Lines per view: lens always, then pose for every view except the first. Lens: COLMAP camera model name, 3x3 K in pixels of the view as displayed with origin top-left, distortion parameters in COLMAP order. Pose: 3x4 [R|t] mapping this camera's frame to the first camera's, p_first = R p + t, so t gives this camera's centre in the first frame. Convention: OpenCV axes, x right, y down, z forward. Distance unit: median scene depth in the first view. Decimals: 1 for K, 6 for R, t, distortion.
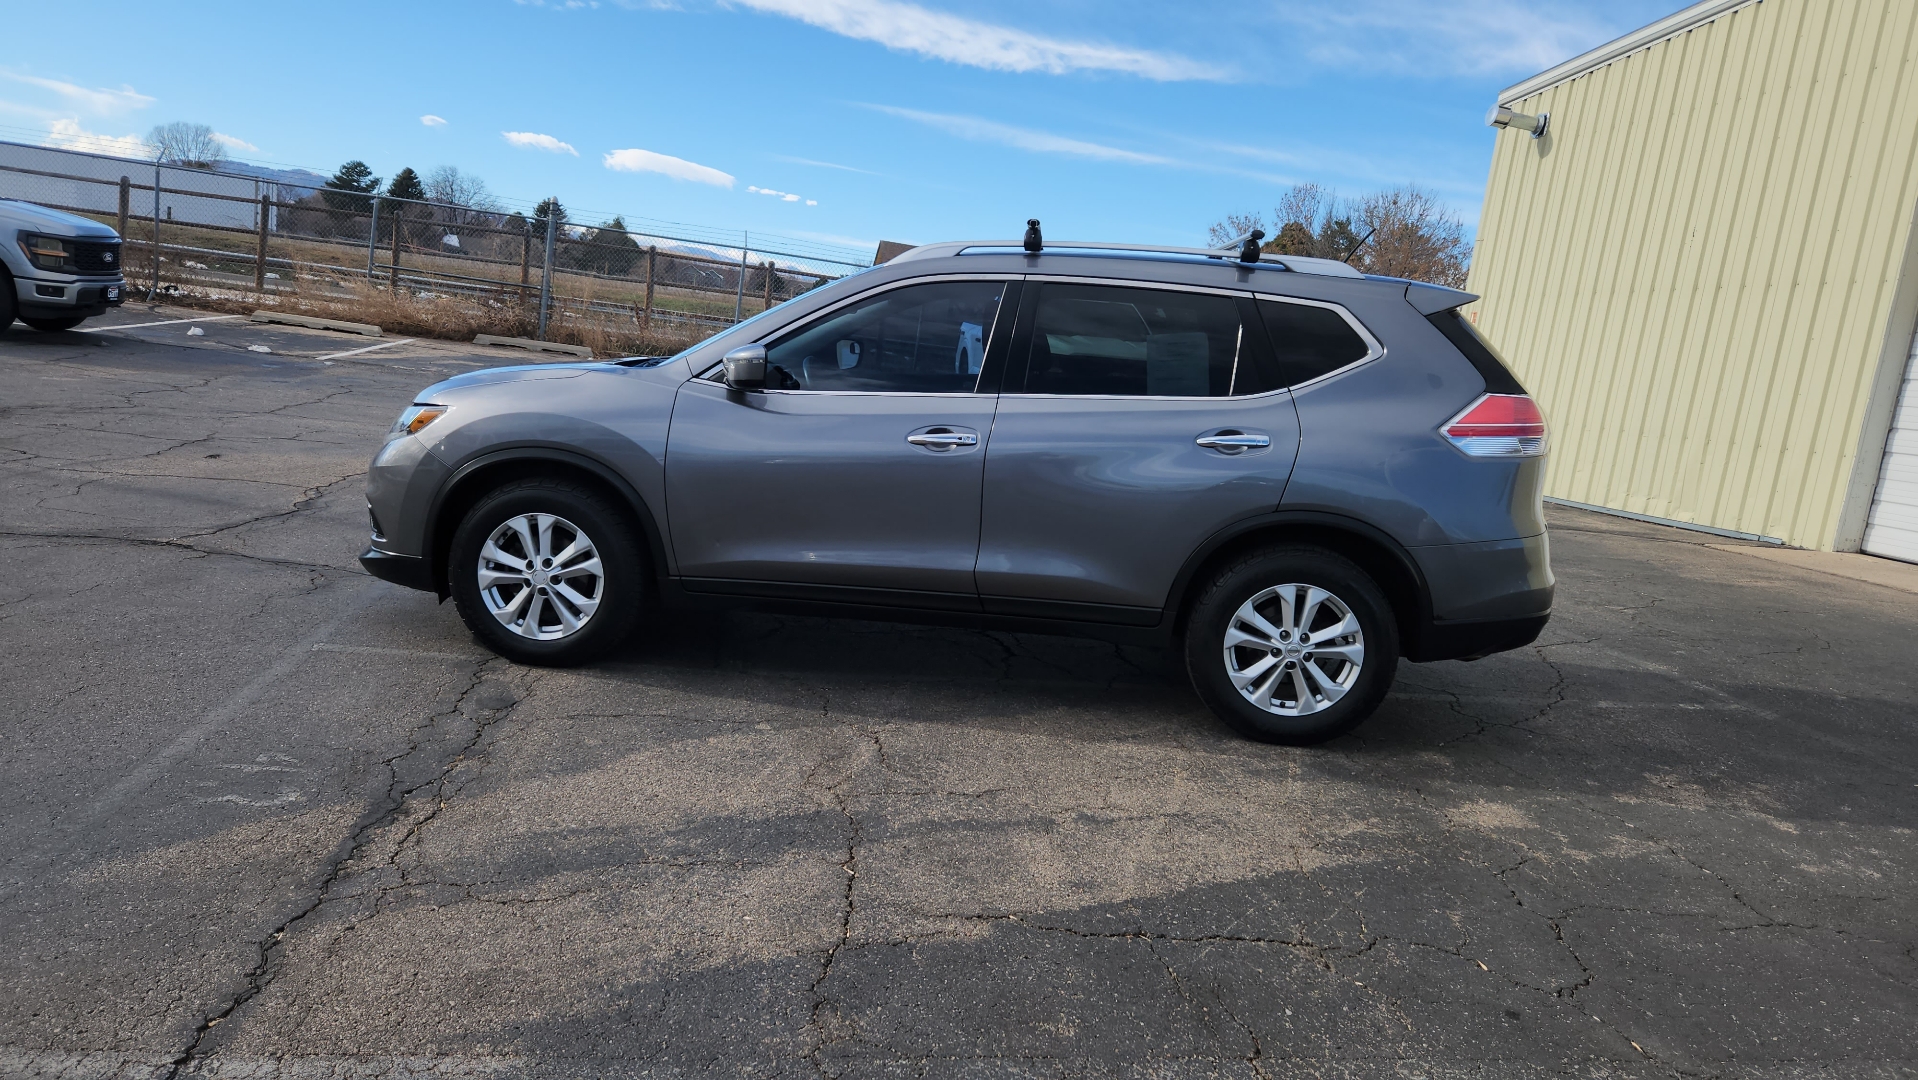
lens RADIAL K [[1278.4, 0, 931.6], [0, 1278.4, 527.1], [0, 0, 1]] dist [0.069619, -0.053894]
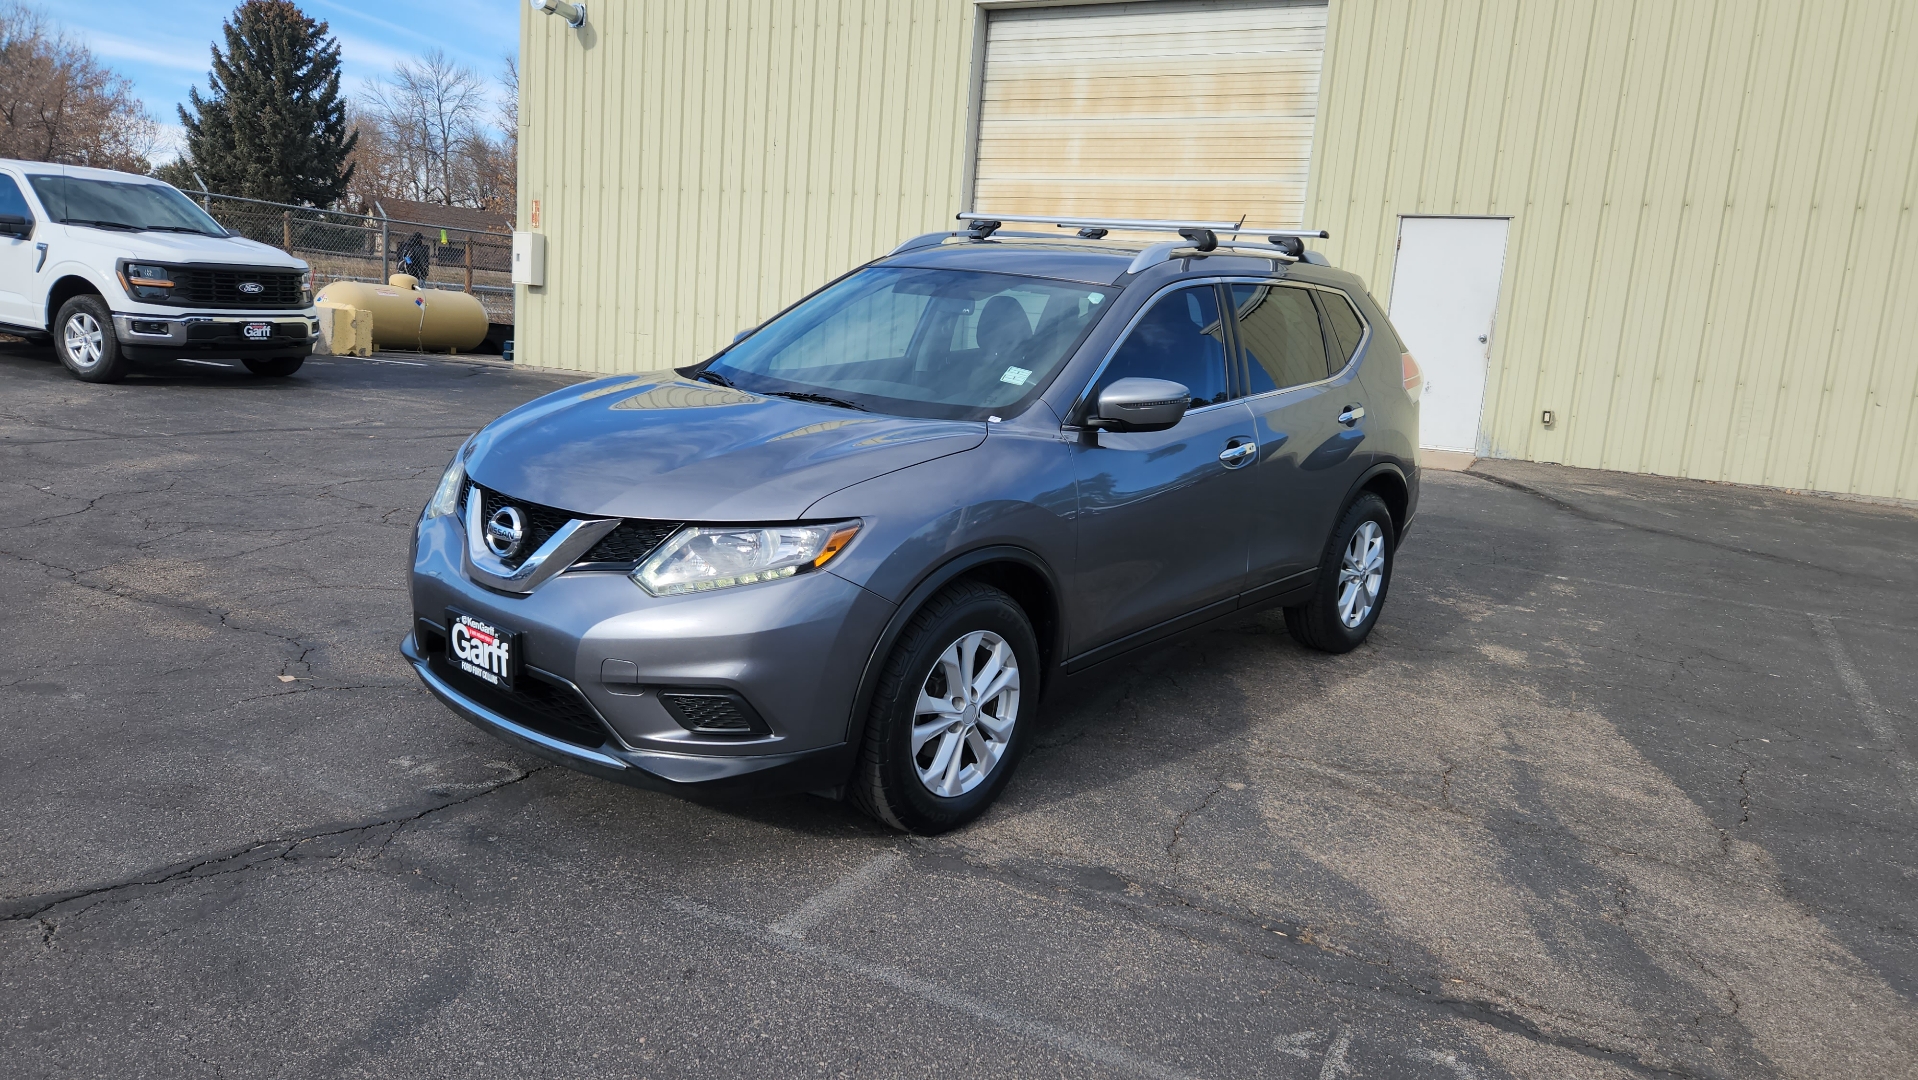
lens RADIAL K [[1278.4, 0, 937.6], [0, 1278.4, 531.2], [0, 0, 1]] dist [0.069619, -0.053894]
pose [[0.573690, -0.209103, 0.791931, -0.936315], [0.113402, 0.977830, 0.176037, -0.212378], [-0.811184, -0.011184, 0.584684, 0.603738]]
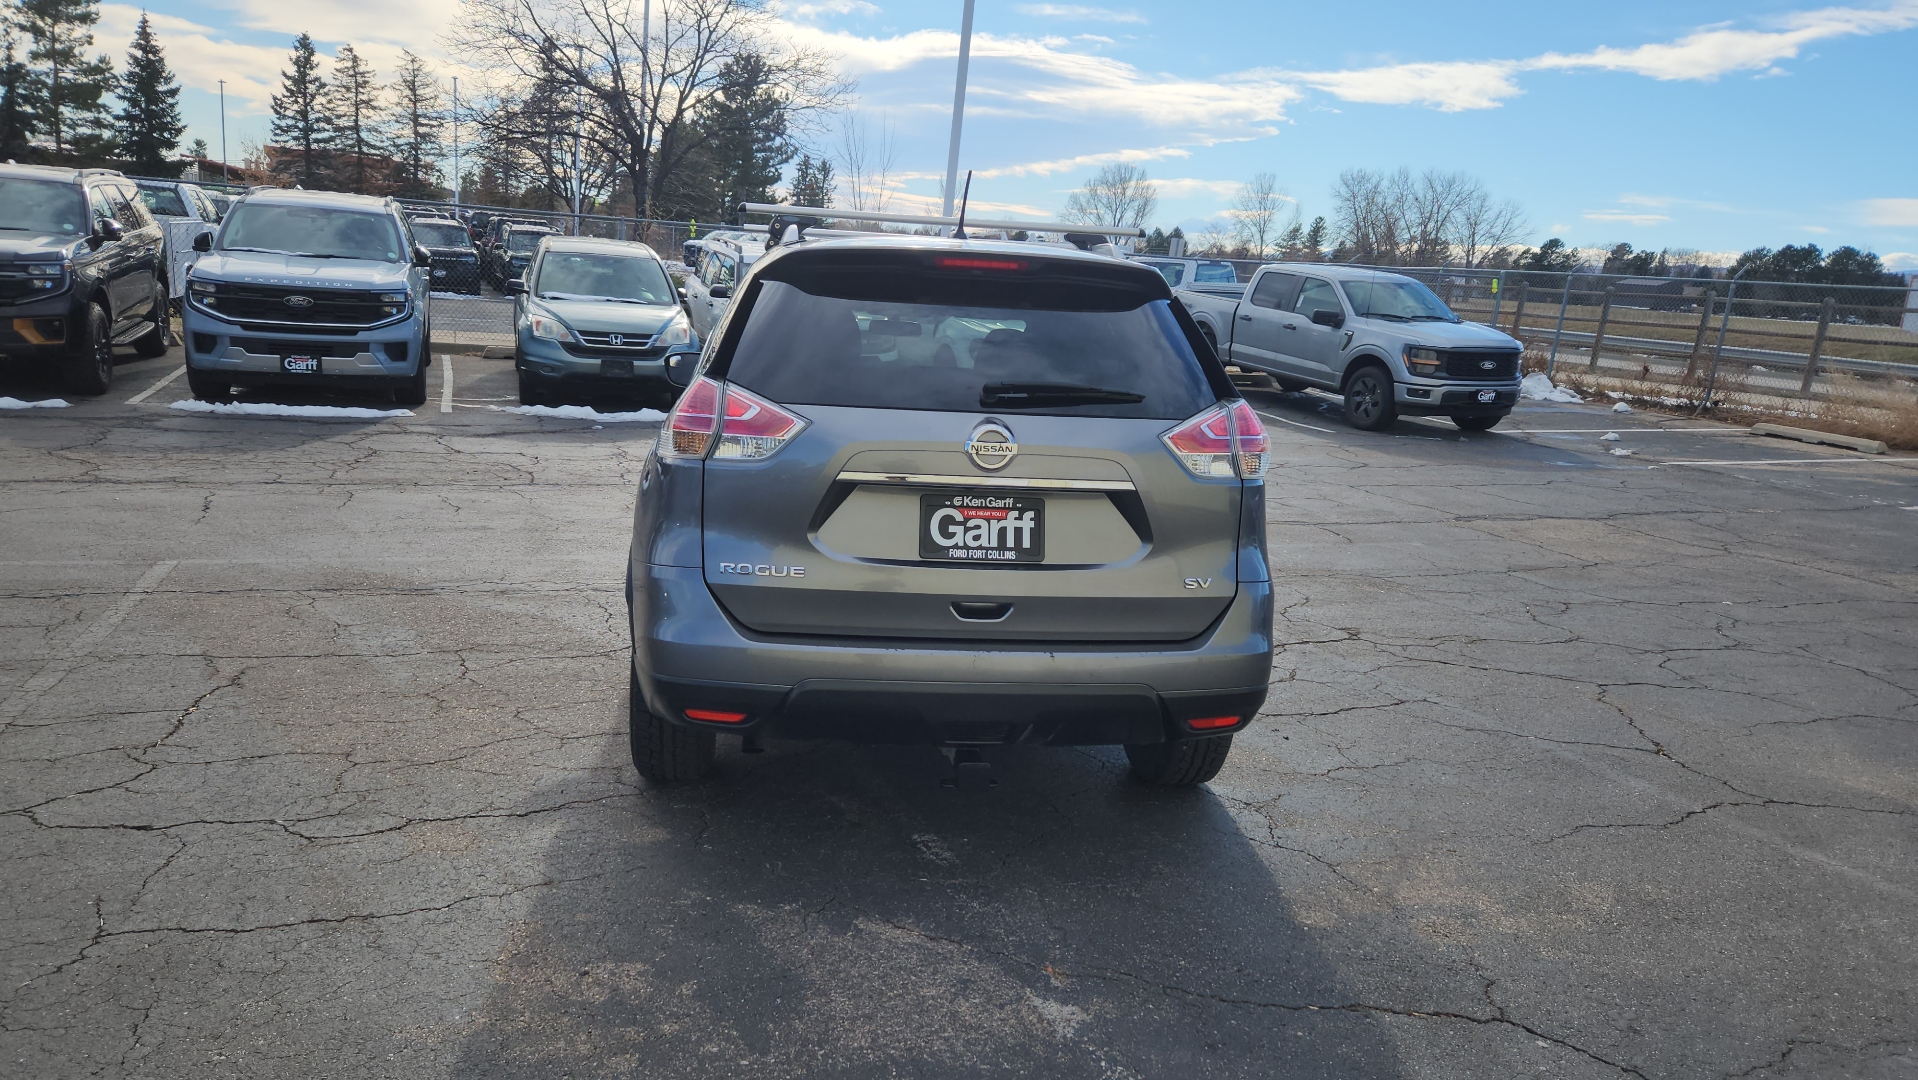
lens RADIAL K [[1279.7, 0, 938.6], [0, 1279.7, 542.0], [0, 0, 1]] dist [0.071684, -0.056839]
pose [[0.218553, 0.097529, -0.970939, 1.190264], [-0.195257, 0.979242, 0.054411, -0.075396], [0.956091, 0.177691, 0.233059, 0.970640]]
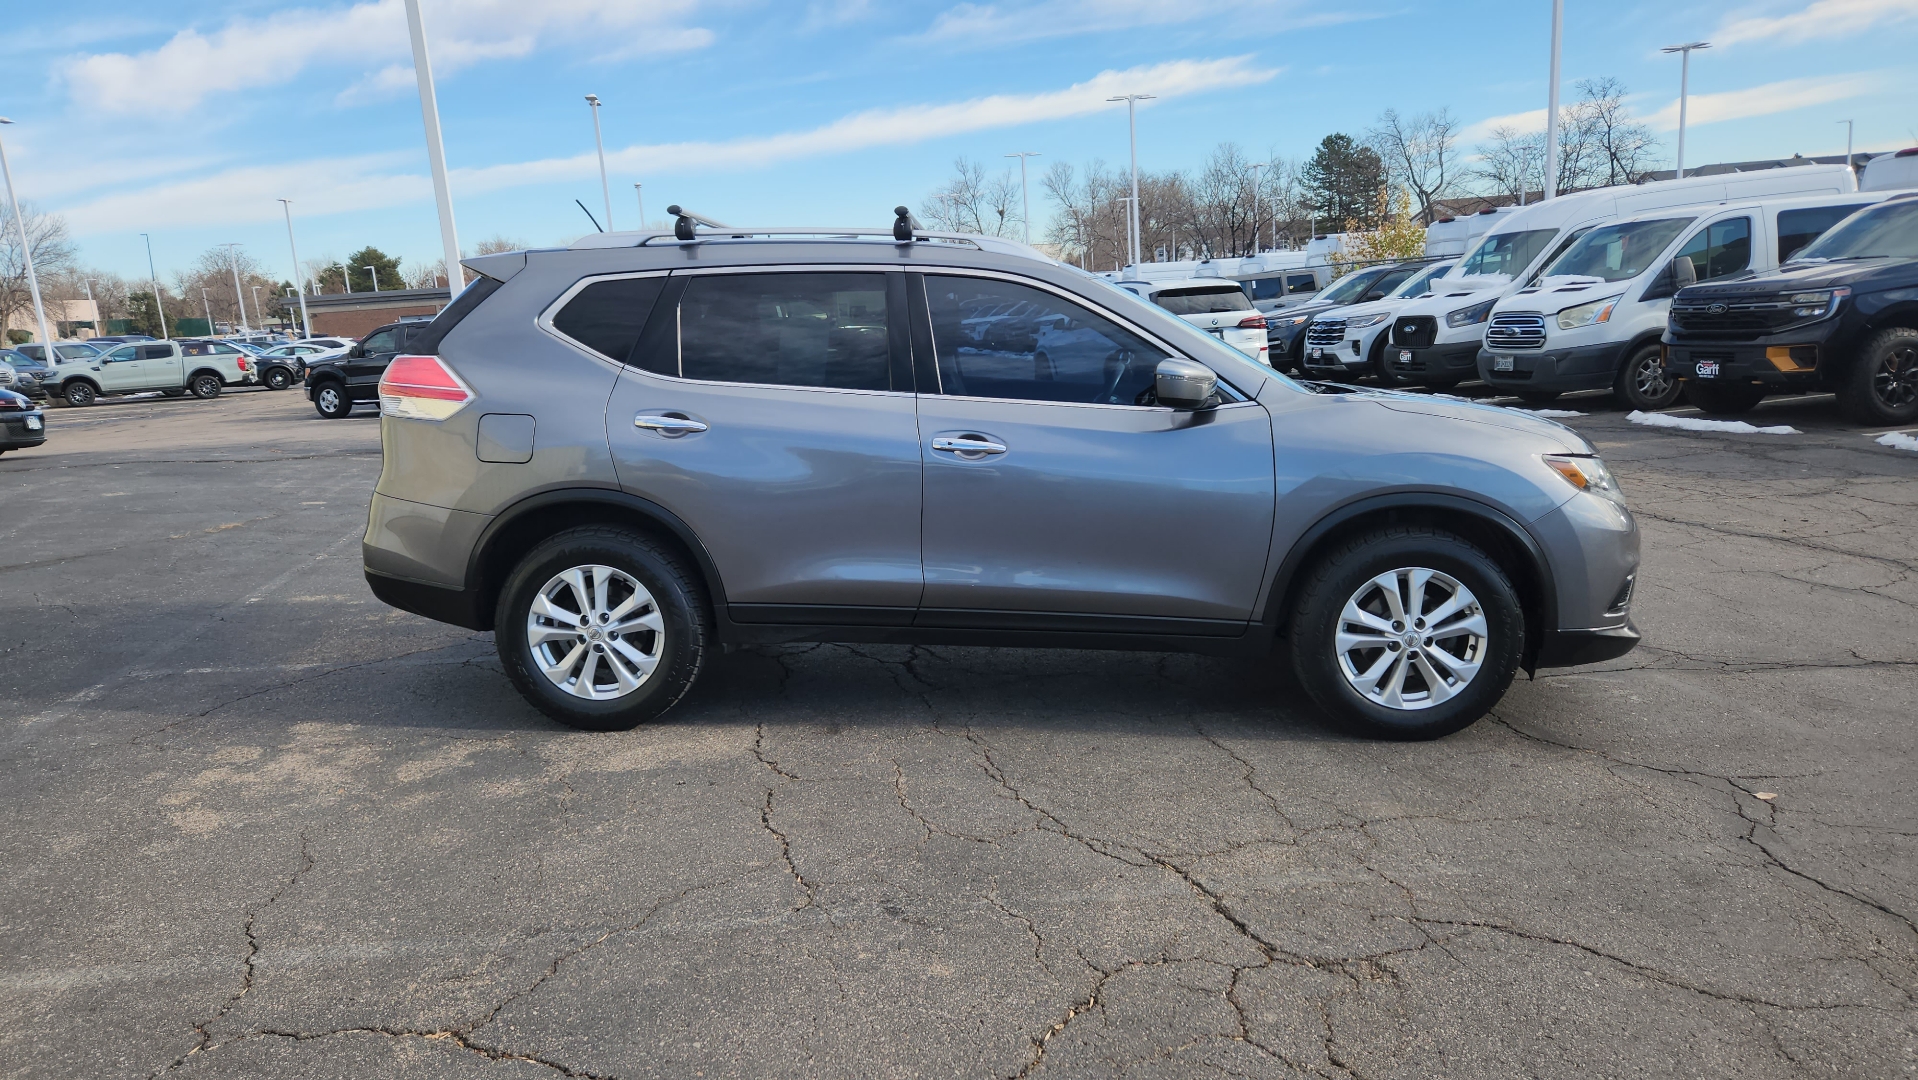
lens RADIAL K [[1283.9, 0, 921.4], [0, 1283.9, 541.2], [0, 0, 1]] dist [0.066486, -0.048697]
pose [[-0.997420, -0.060444, -0.038725, 0.114547], [-0.069785, 0.942880, 0.325742, -0.370777], [0.016824, 0.327604, -0.944665, 2.306069]]
